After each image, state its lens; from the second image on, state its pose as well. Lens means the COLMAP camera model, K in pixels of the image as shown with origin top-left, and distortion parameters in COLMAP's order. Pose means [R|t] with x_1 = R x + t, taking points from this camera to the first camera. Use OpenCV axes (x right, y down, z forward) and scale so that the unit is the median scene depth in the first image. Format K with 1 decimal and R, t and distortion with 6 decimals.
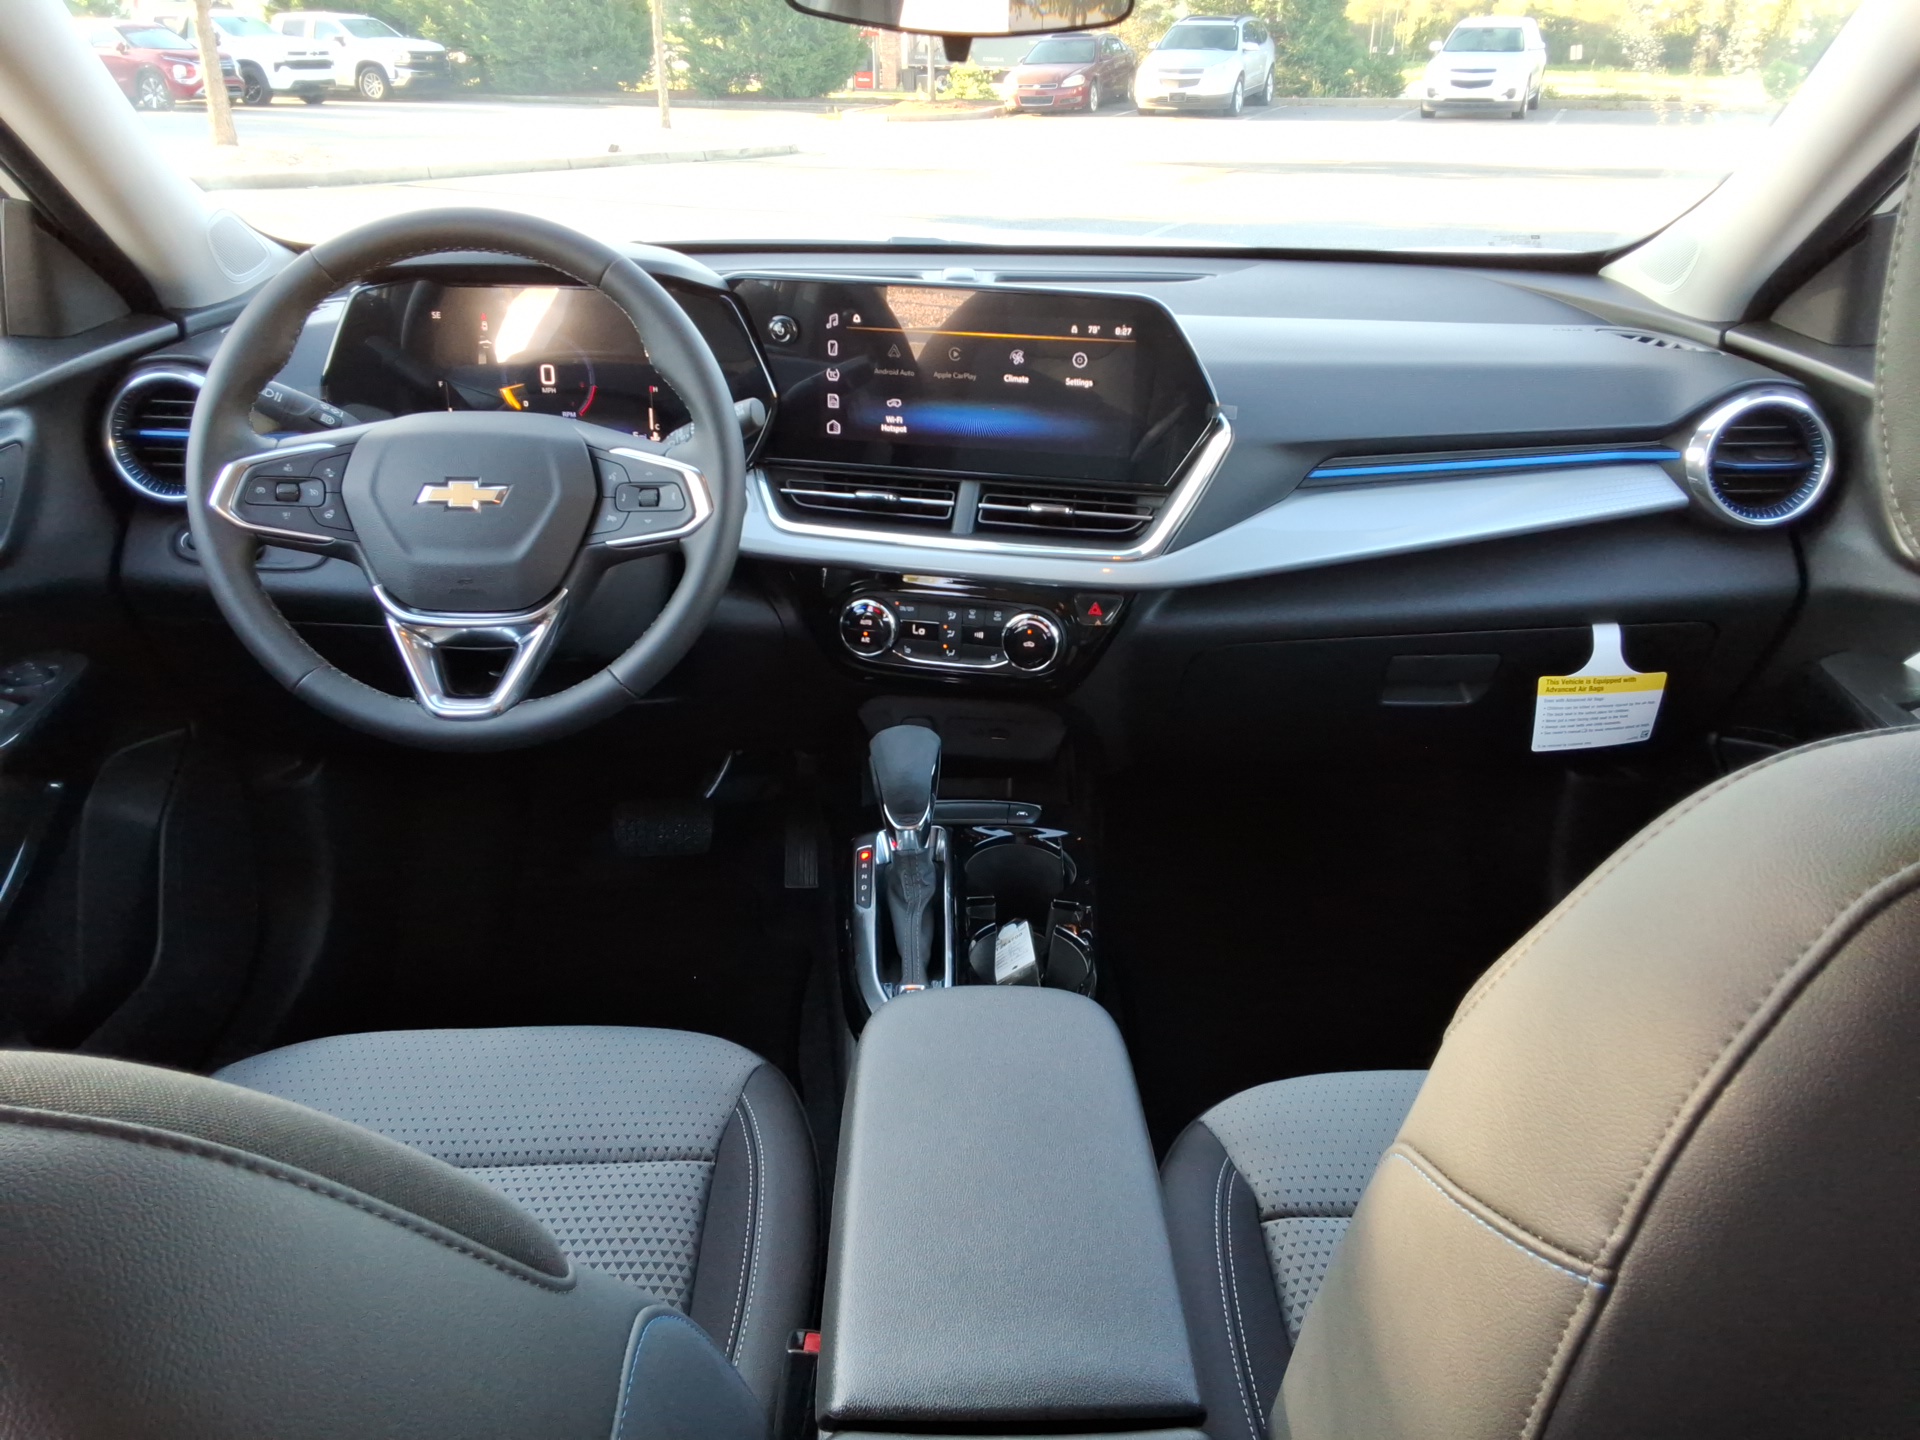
lens RADIAL K [[1551.6, 0, 975.1], [0, 1551.6, 696.4], [0, 0, 1]] dist [0.058434, -0.098428]
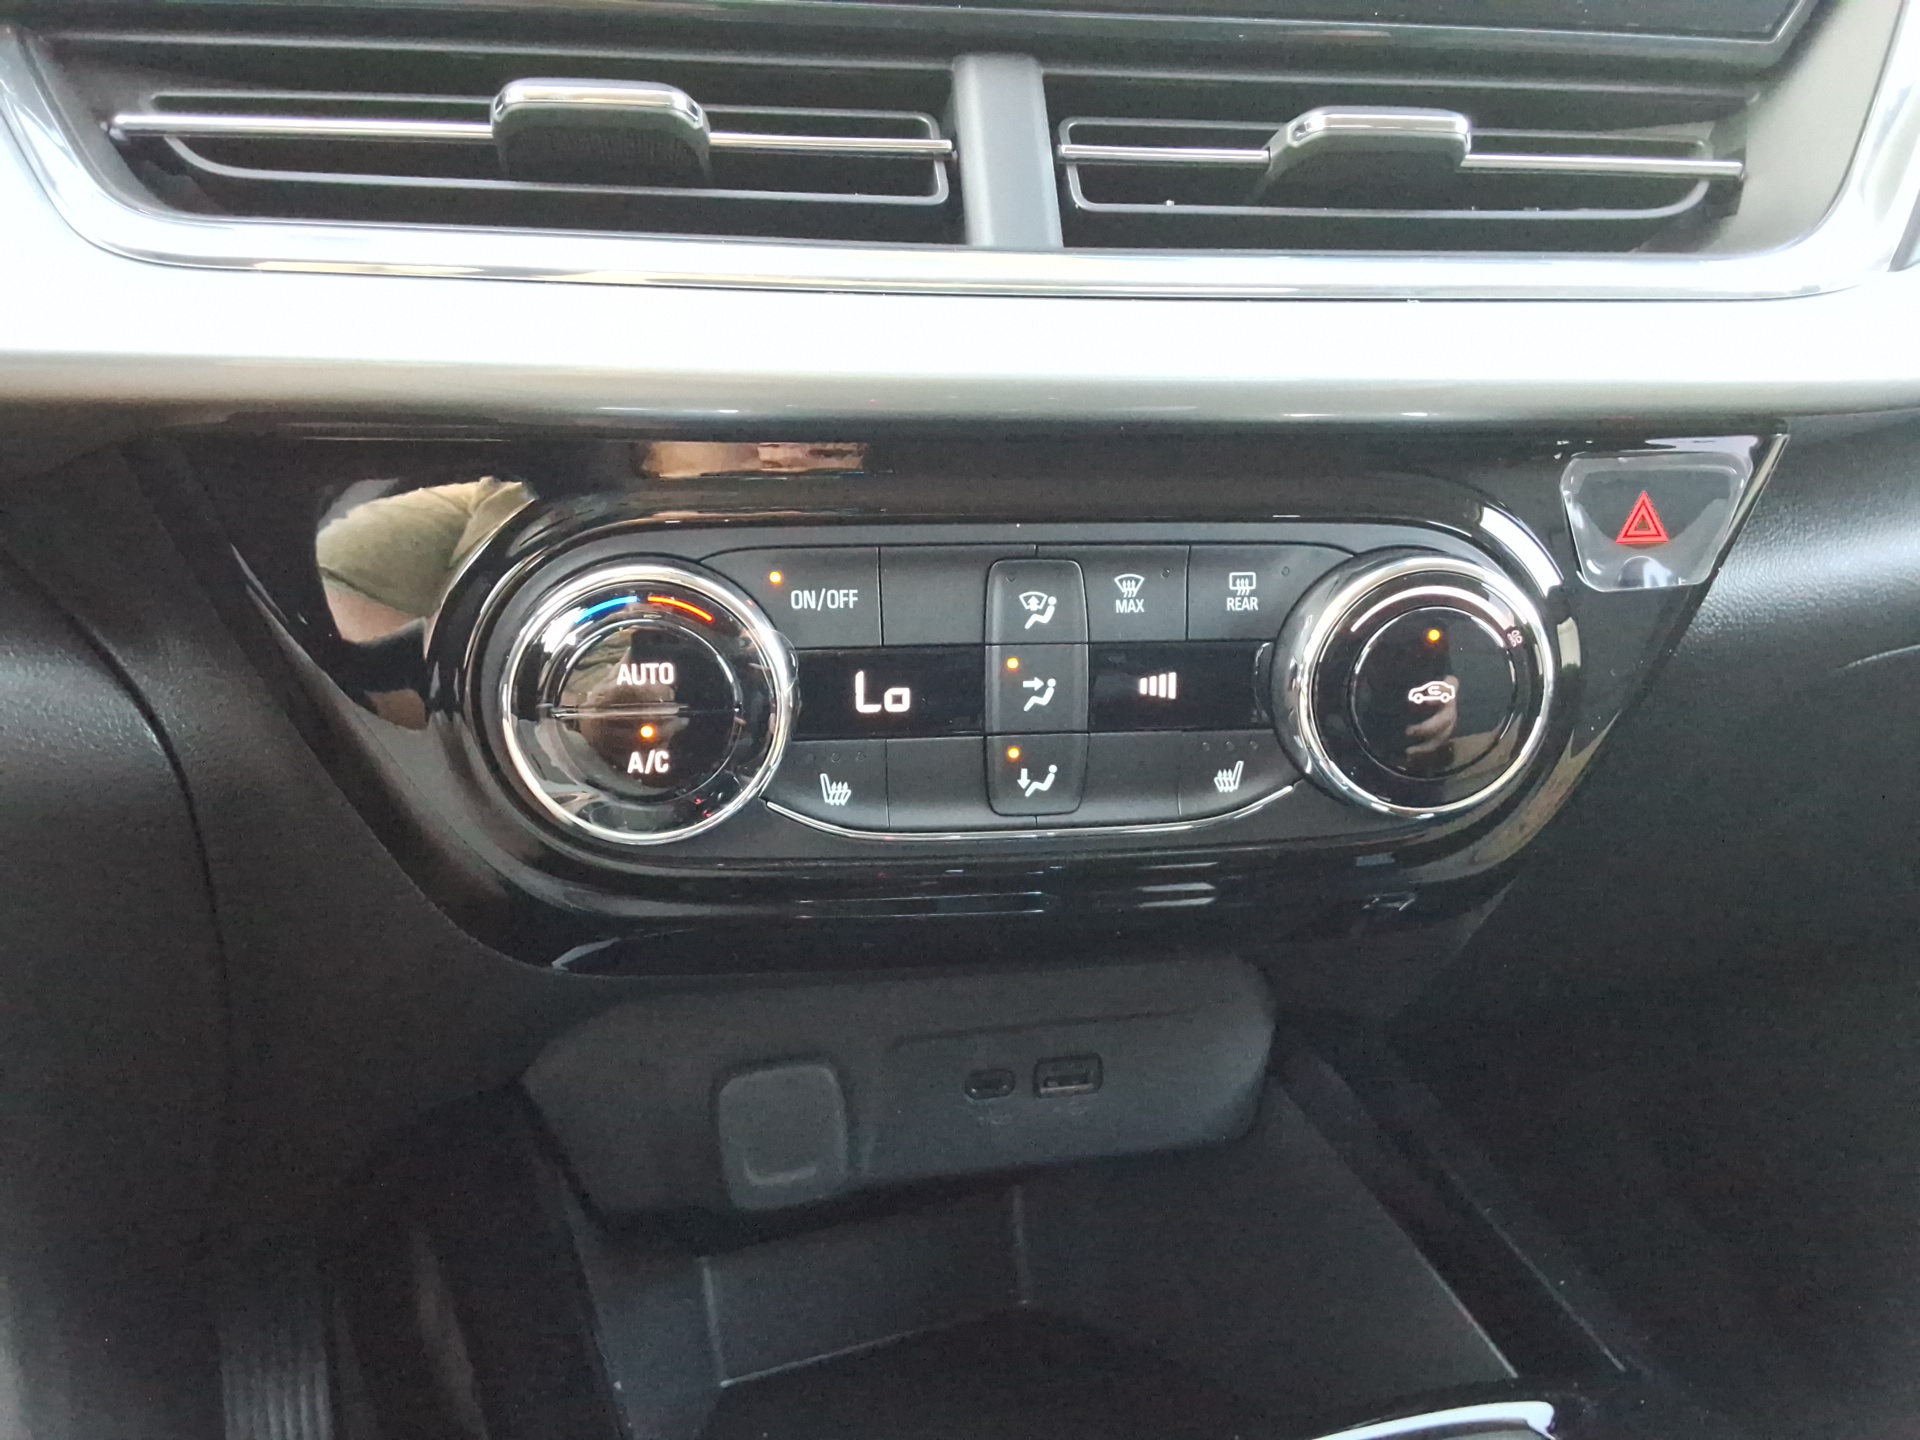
lens RADIAL K [[1536.5, 0, 975.2], [0, 1536.5, 695.9], [0, 0, 1]] dist [0.118523, -0.193277]
pose [[0.936927, -0.098604, 0.335330, -0.098409], [0.134238, 0.987319, -0.084746, -0.022851], [-0.322721, 0.124415, 0.938282, 0.807315]]
